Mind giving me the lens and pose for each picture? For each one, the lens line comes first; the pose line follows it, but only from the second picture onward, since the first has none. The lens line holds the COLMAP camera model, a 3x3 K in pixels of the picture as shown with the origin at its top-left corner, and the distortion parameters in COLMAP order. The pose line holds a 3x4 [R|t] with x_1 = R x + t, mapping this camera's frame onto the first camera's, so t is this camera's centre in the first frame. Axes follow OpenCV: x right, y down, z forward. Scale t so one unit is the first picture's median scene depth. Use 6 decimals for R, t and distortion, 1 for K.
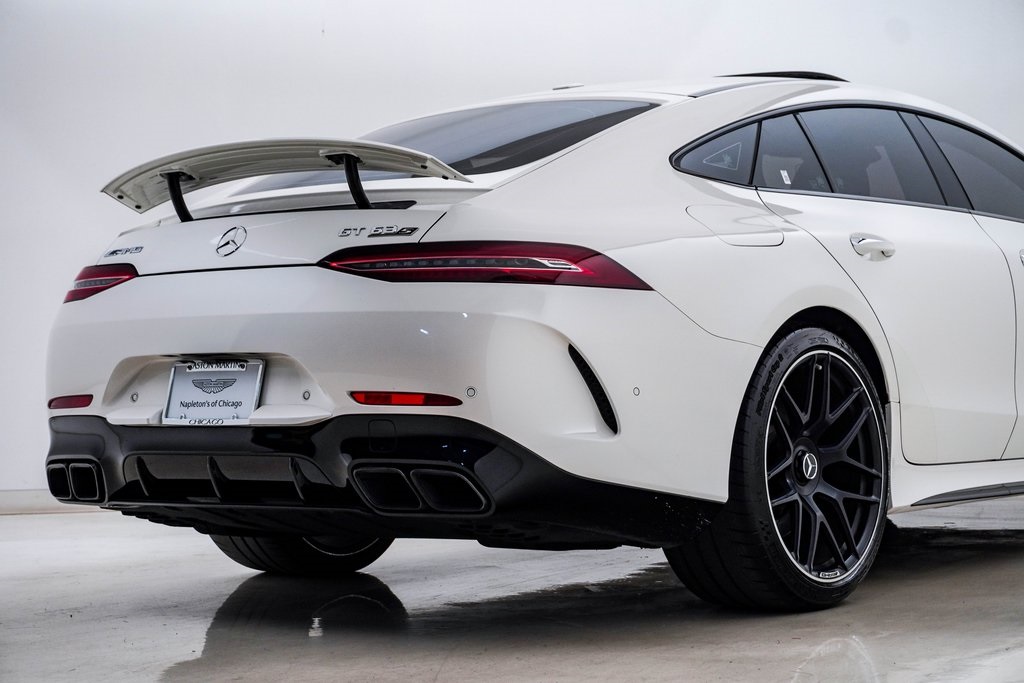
lens RADIAL K [[2180.1, 0, 501.4], [0, 2180.1, 337.9], [0, 0, 1]] dist [0.013613, 0.000000]
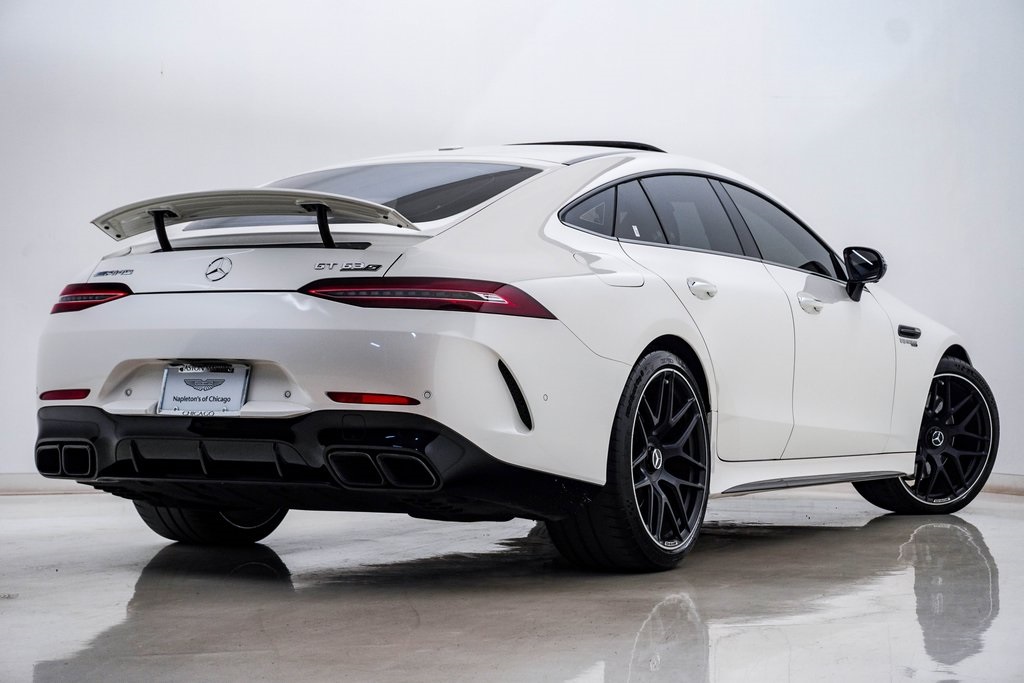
lens RADIAL K [[2180.1, 0, 505.7], [0, 2180.1, 343.9], [0, 0, 1]] dist [0.013613, 0.000000]
pose [[0.985499, 0.028315, 0.167305, -0.173270], [-0.028023, 0.999599, -0.004112, -0.001140], [-0.167354, -0.000636, 0.985897, -0.263768]]
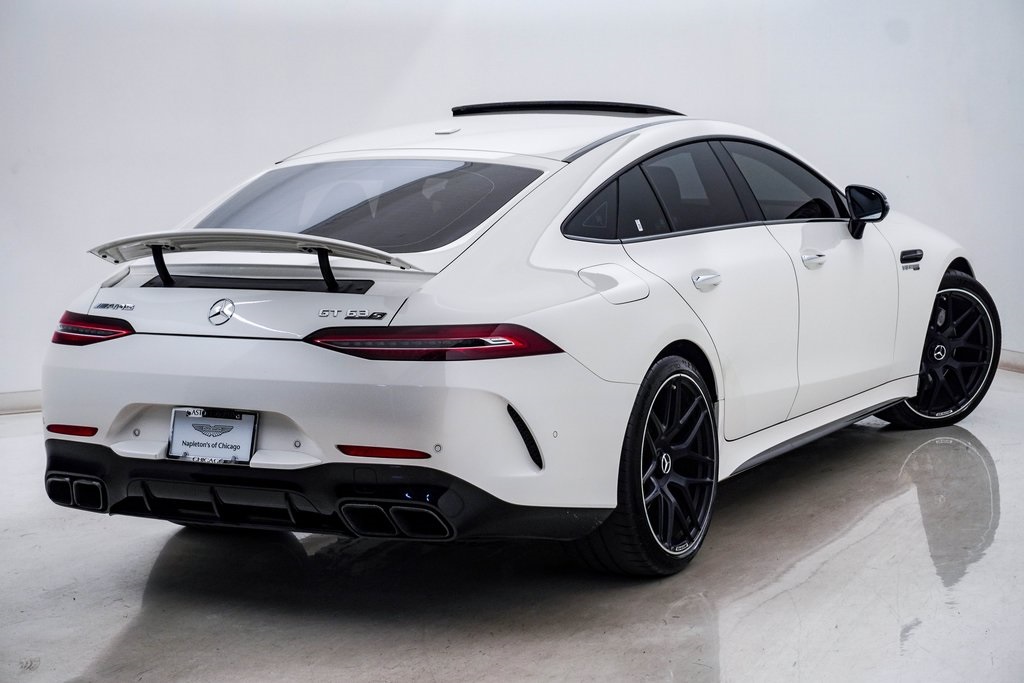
lens RADIAL K [[2180.1, 0, 517.2], [0, 2180.1, 341.1], [0, 0, 1]] dist [0.013613, 0.000000]
pose [[0.983712, -0.025971, 0.177863, -0.183017], [0.002453, 0.991355, 0.131184, -0.193849], [-0.179733, -0.128611, 0.975272, -0.243073]]
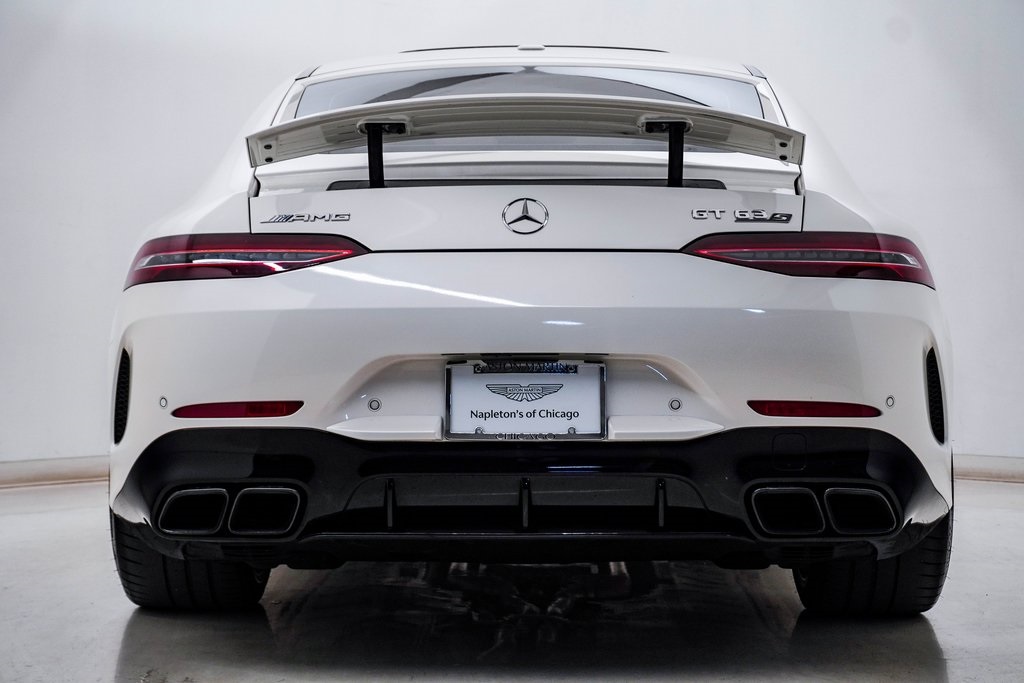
lens RADIAL K [[2180.1, 0, 514.6], [0, 2180.1, 339.6], [0, 0, 1]] dist [0.013613, 0.000000]
pose [[0.787288, 0.007604, 0.616538, -0.649083], [-0.022621, 0.999607, 0.016556, -0.011444], [-0.616170, -0.026981, 0.787151, 0.359947]]
